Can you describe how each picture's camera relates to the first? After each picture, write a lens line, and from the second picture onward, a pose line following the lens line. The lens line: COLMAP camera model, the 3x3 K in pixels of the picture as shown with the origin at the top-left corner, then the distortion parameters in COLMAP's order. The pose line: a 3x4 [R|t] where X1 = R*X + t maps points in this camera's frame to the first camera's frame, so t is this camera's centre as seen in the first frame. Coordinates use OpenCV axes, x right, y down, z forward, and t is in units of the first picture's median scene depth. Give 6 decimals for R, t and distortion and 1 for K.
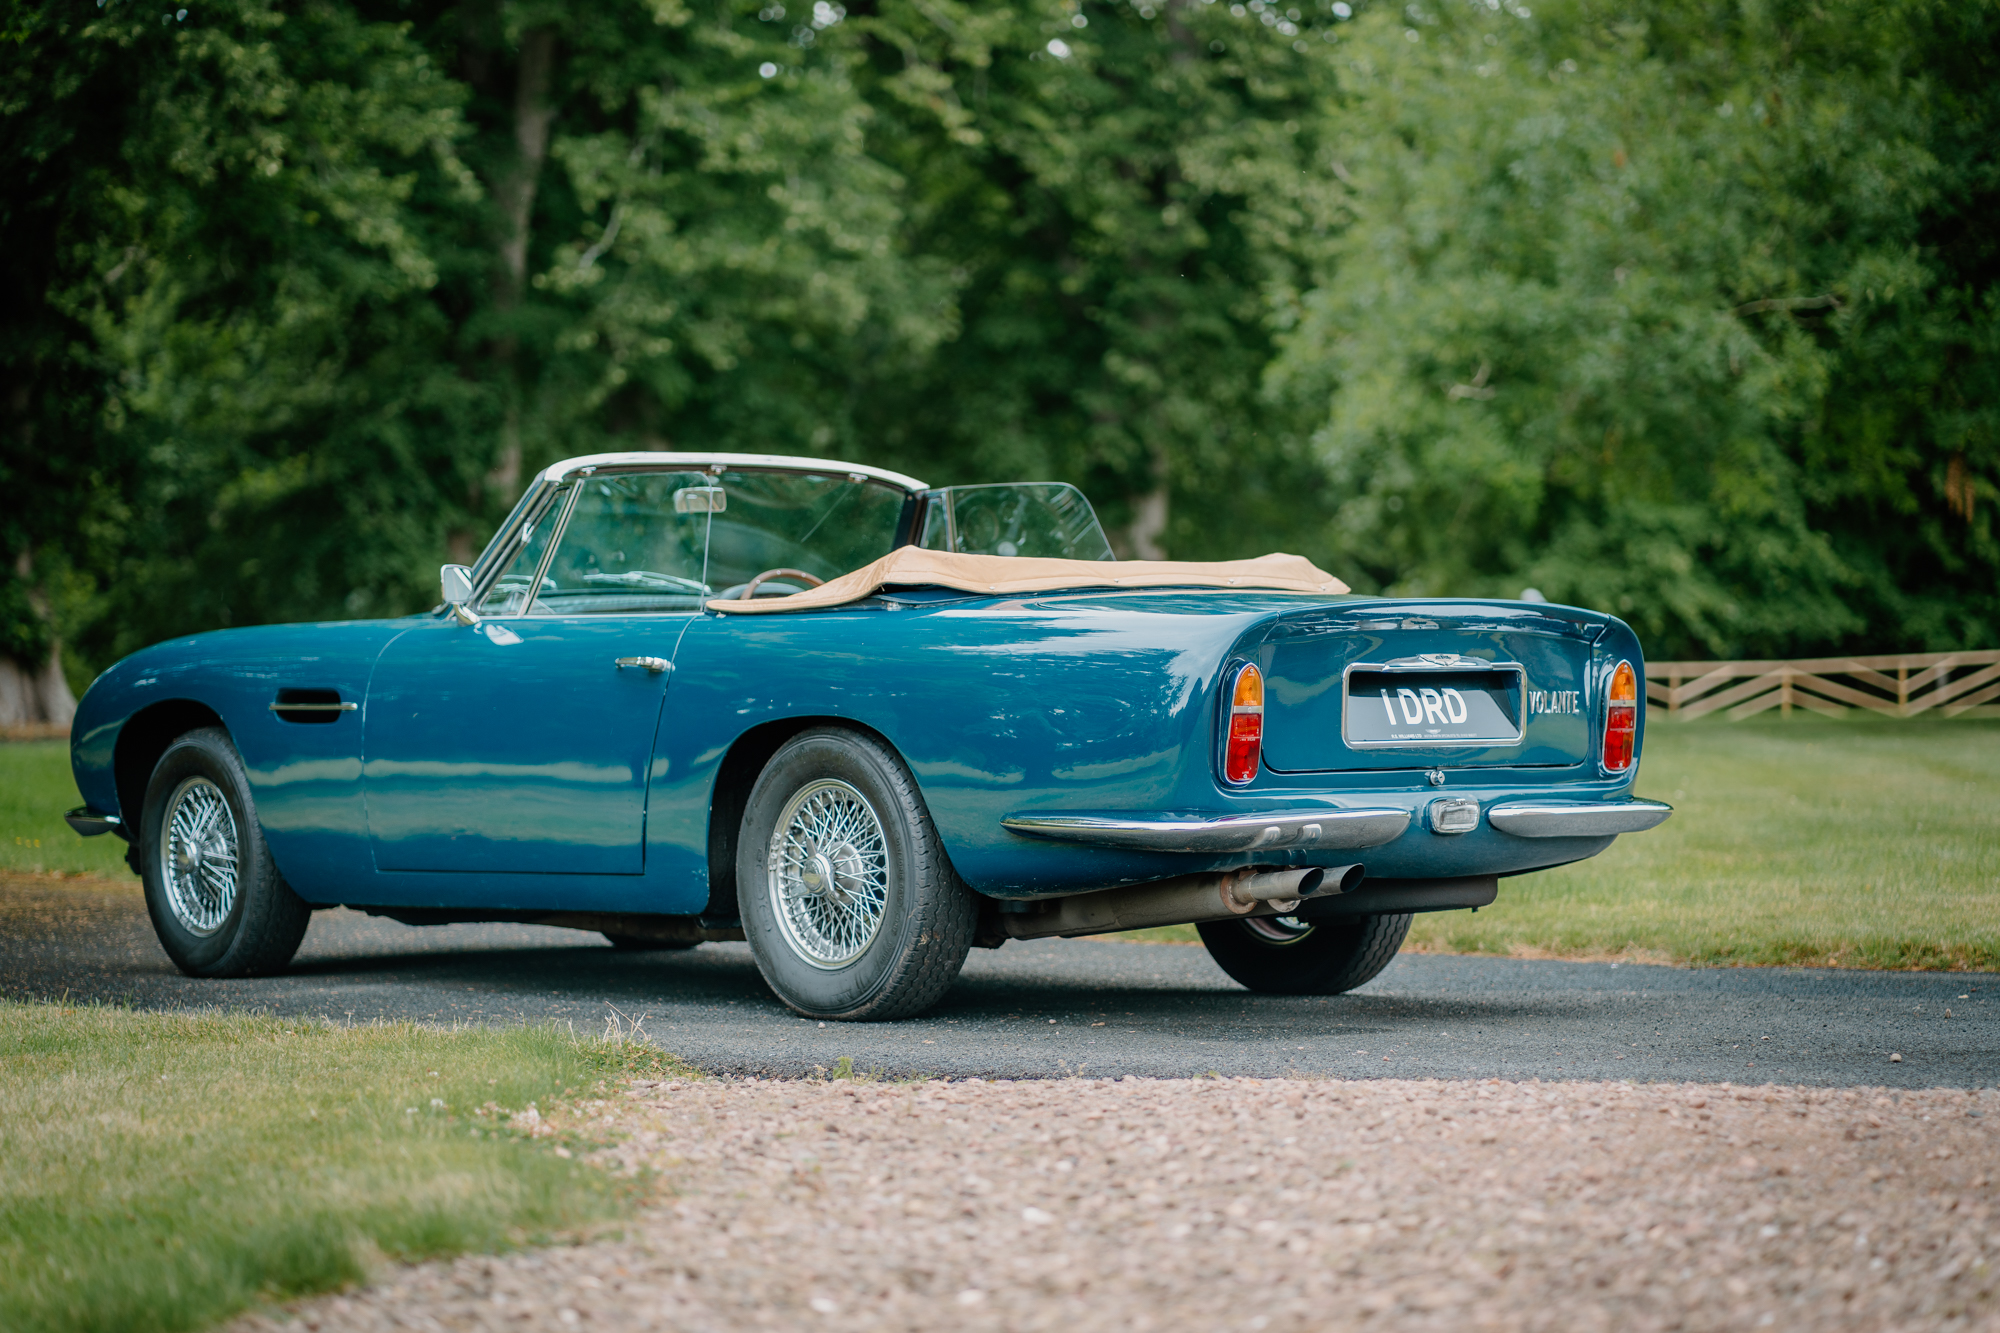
lens RADIAL K [[4732.8, 0, 992.7], [0, 4732.8, 661.5], [0, 0, 1]] dist [0.010934, 0.006037]
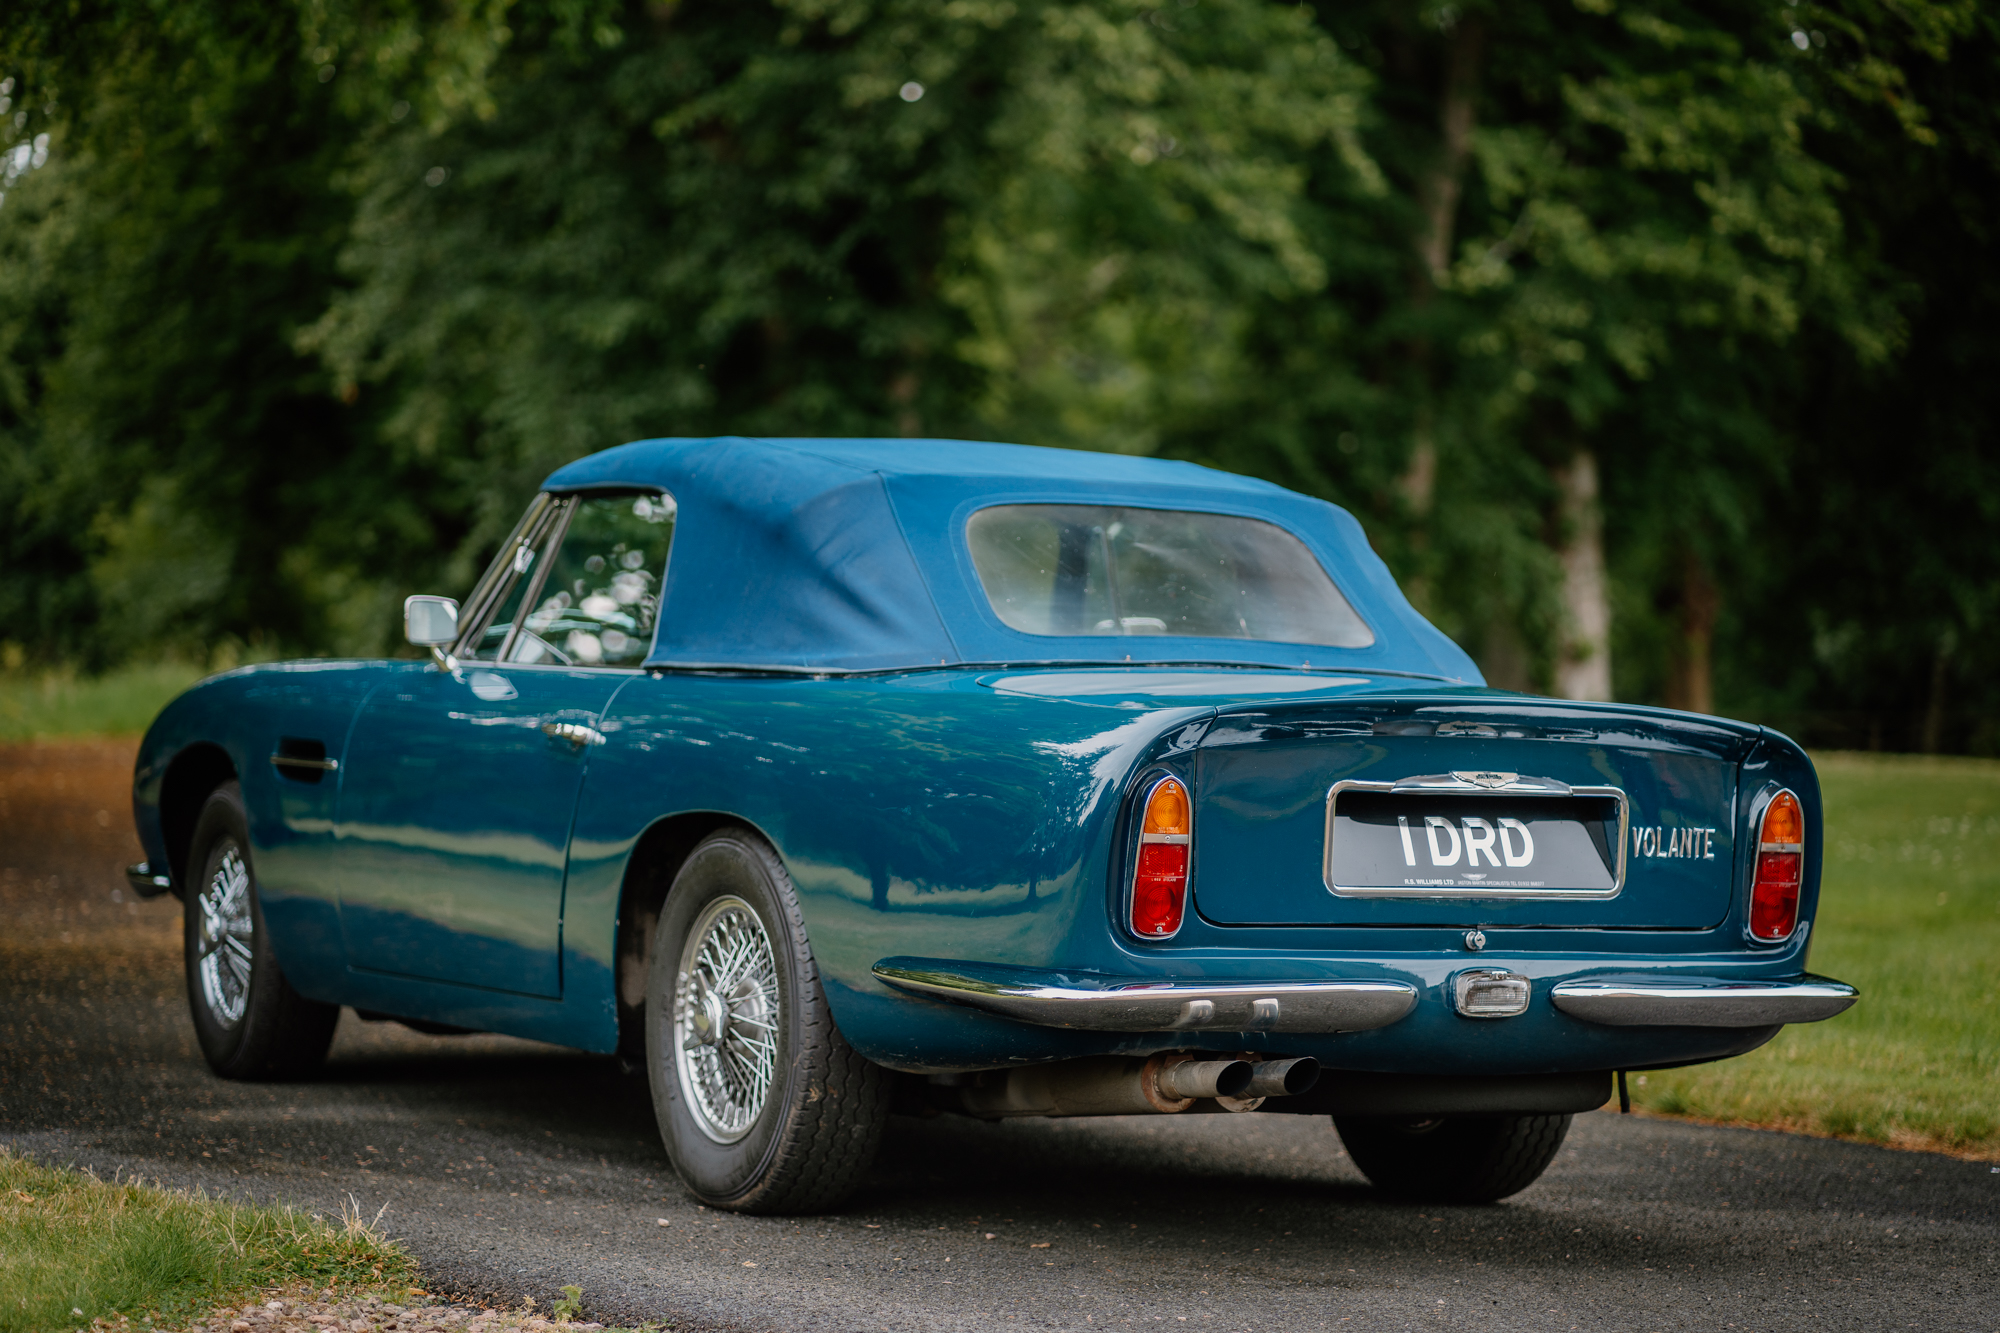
lens RADIAL K [[4732.8, 0, 992.7], [0, 4732.8, 661.5], [0, 0, 1]] dist [0.010934, 0.006037]
pose [[0.971709, 0.039292, -0.232889, 0.070265], [-0.039550, 0.999211, 0.003561, -0.006731], [0.232845, 0.005750, 0.972497, 0.099591]]
